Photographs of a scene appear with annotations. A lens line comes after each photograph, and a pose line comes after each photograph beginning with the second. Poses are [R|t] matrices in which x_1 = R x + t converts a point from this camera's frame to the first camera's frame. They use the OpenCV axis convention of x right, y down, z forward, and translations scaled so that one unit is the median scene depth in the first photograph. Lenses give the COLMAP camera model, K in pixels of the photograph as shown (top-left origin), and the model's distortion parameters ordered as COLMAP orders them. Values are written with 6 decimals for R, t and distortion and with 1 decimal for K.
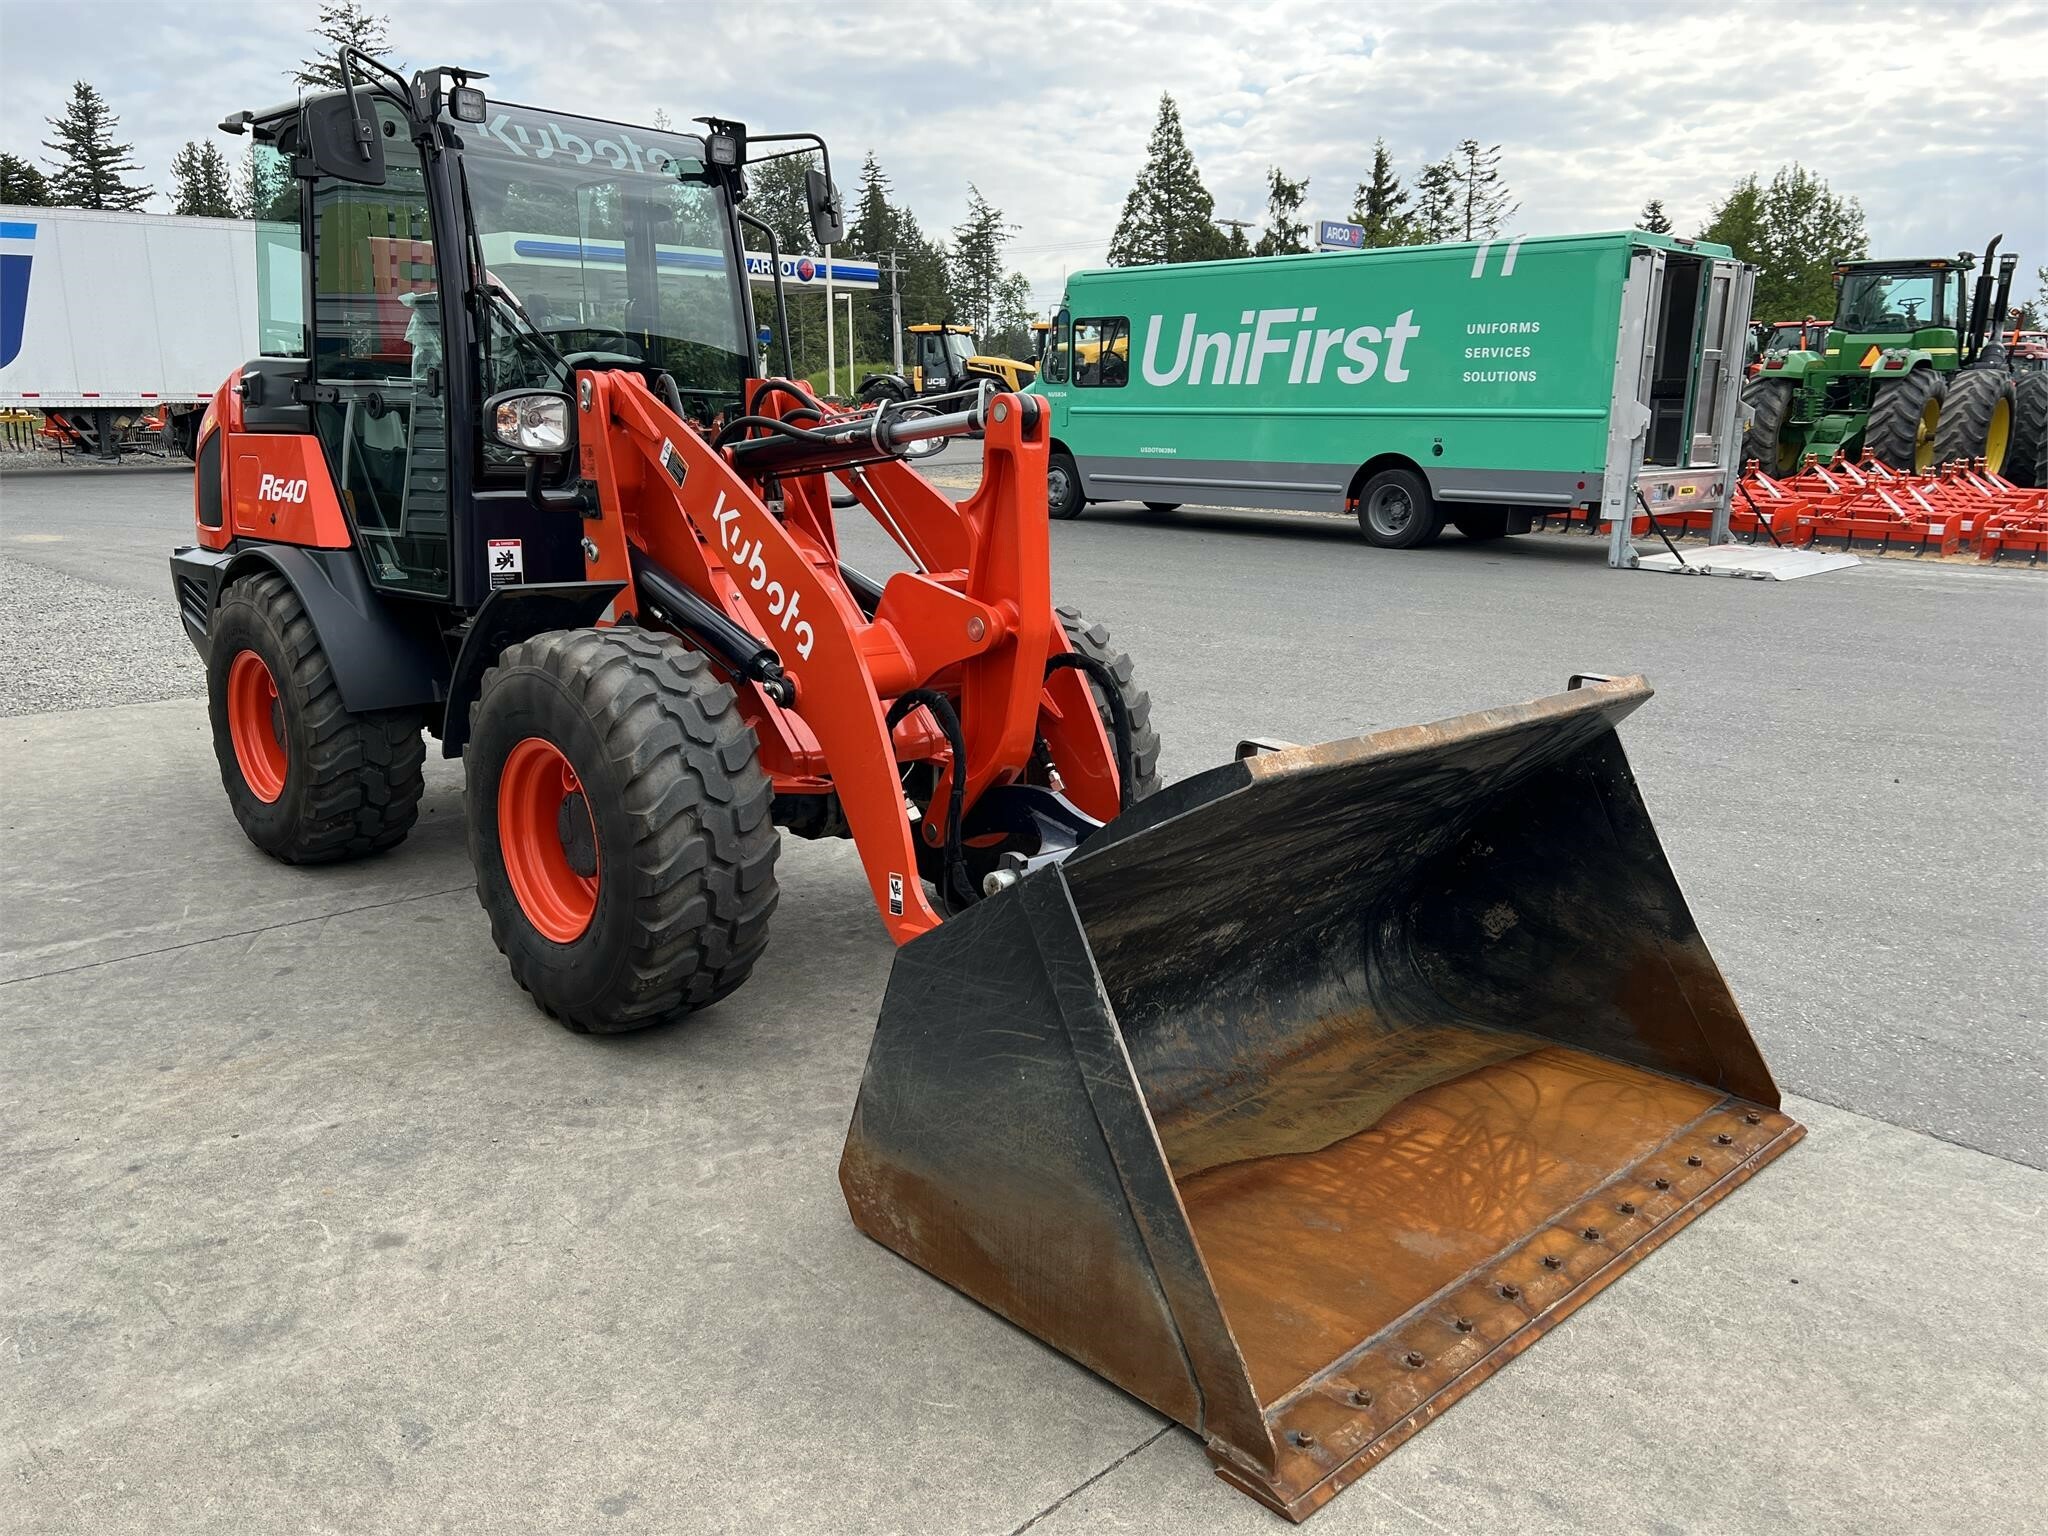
lens RADIAL K [[1541.4, 0, 1011.9], [0, 1541.4, 777.5], [0, 0, 1]] dist [0.052929, -0.057395]
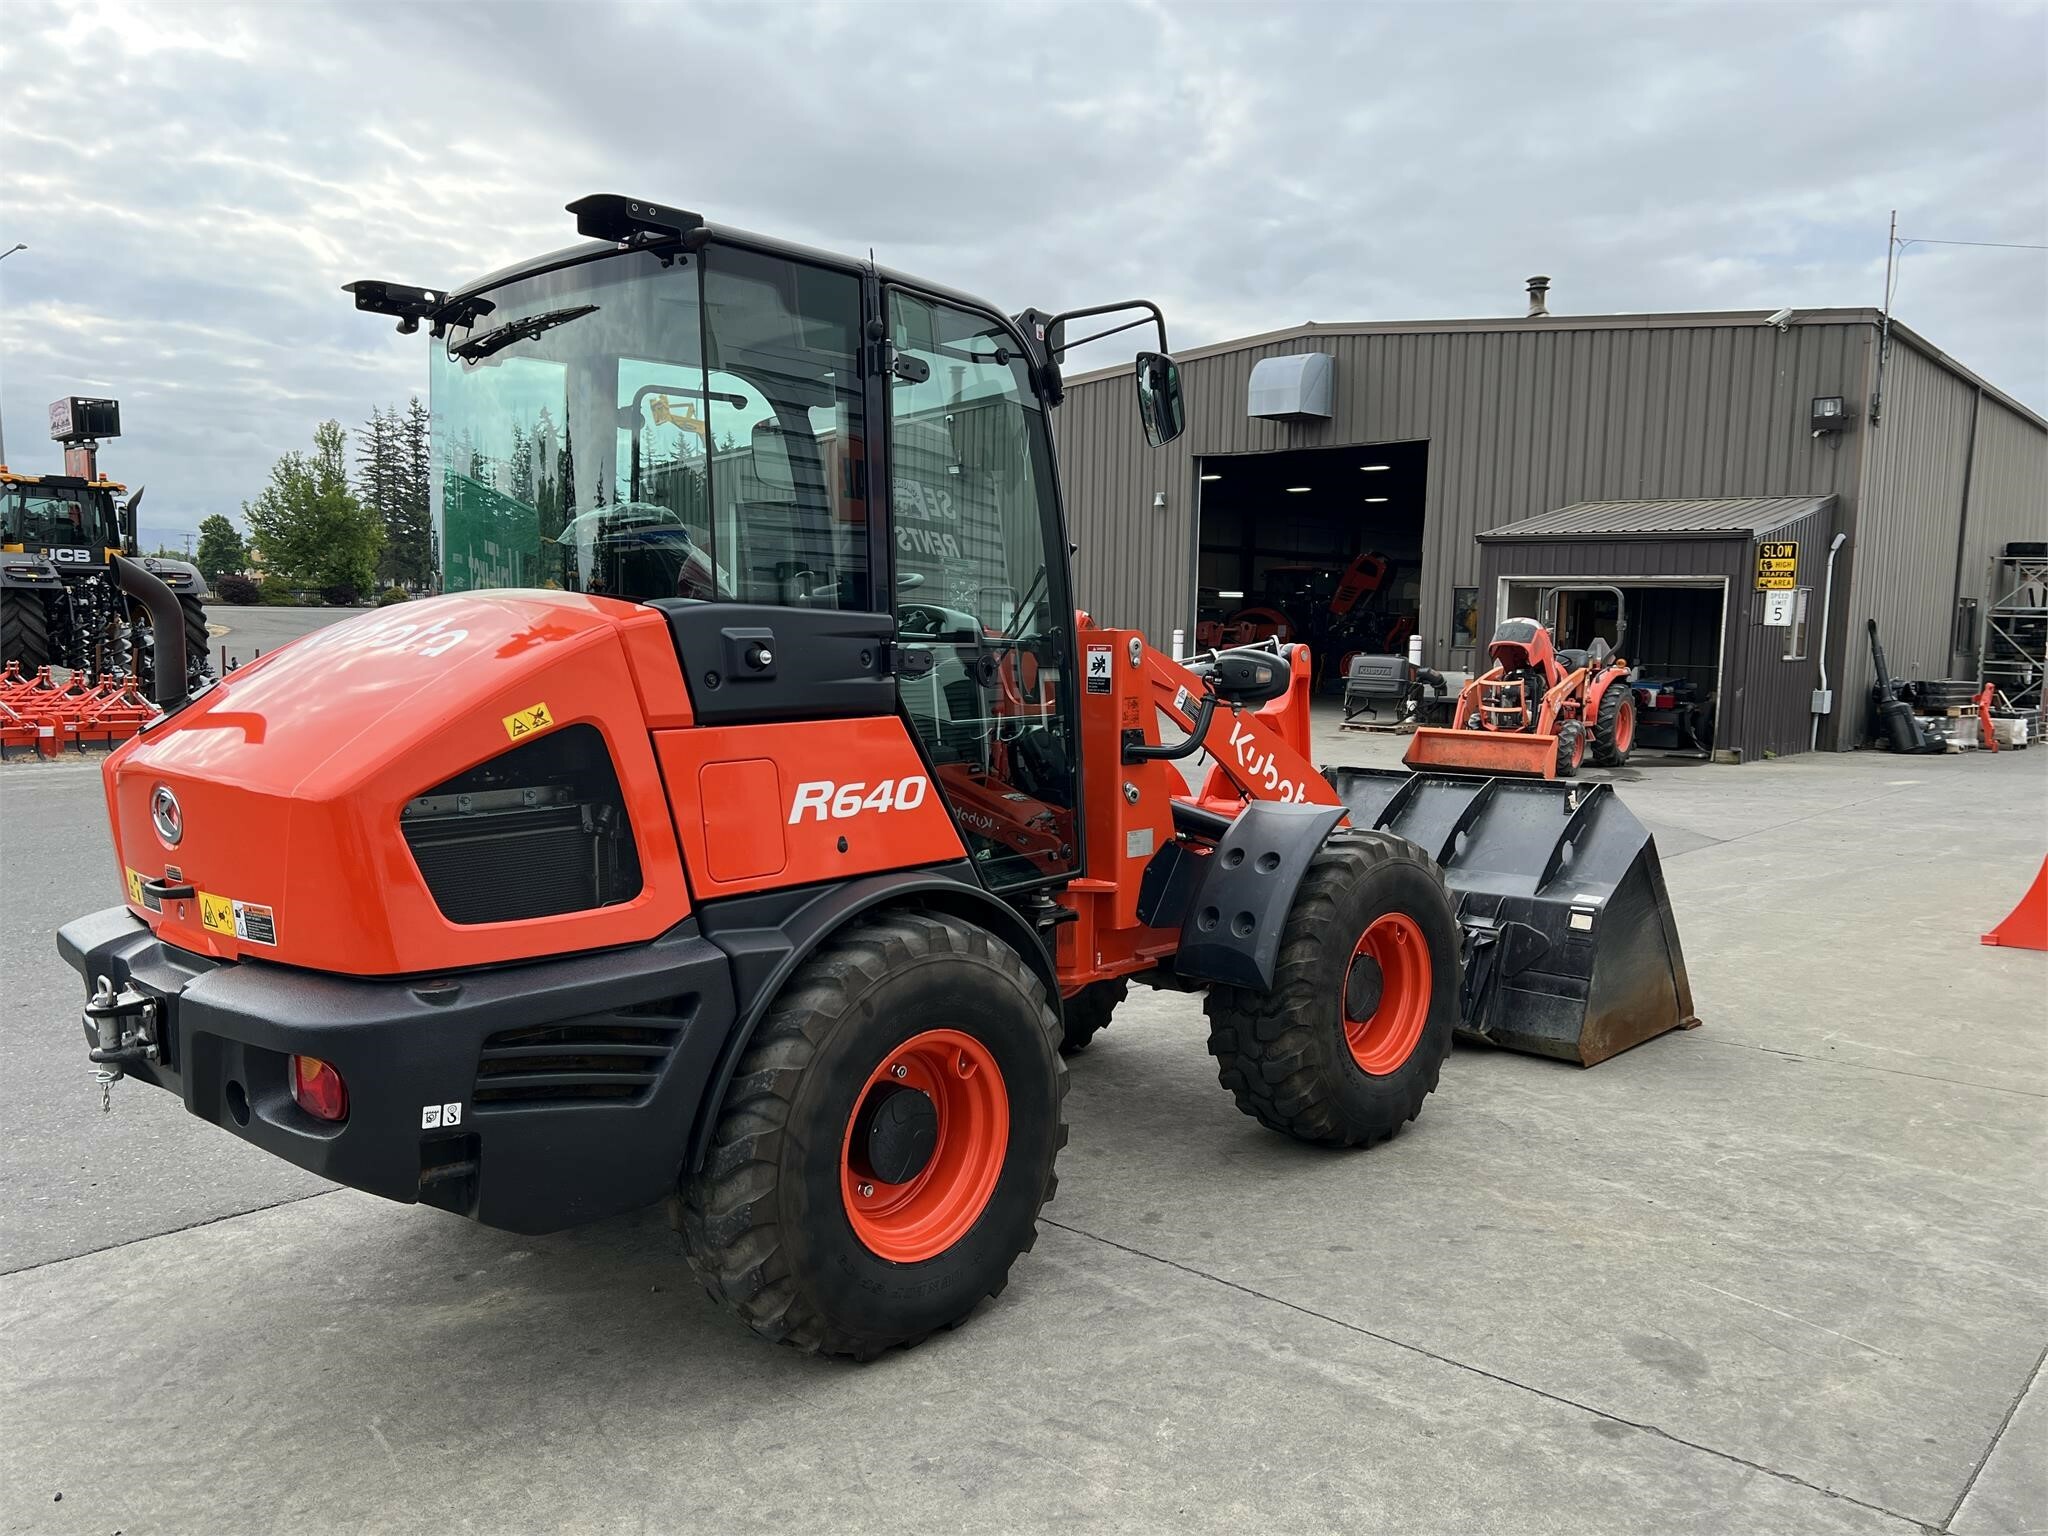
lens RADIAL K [[1541.4, 0, 1014.0], [0, 1541.4, 766.2], [0, 0, 1]] dist [0.046224, -0.052435]
pose [[-0.031845, -0.102506, 0.994222, -1.119251], [0.220576, 0.969481, 0.107020, -0.251386], [-0.974850, 0.222710, -0.008262, 0.922172]]
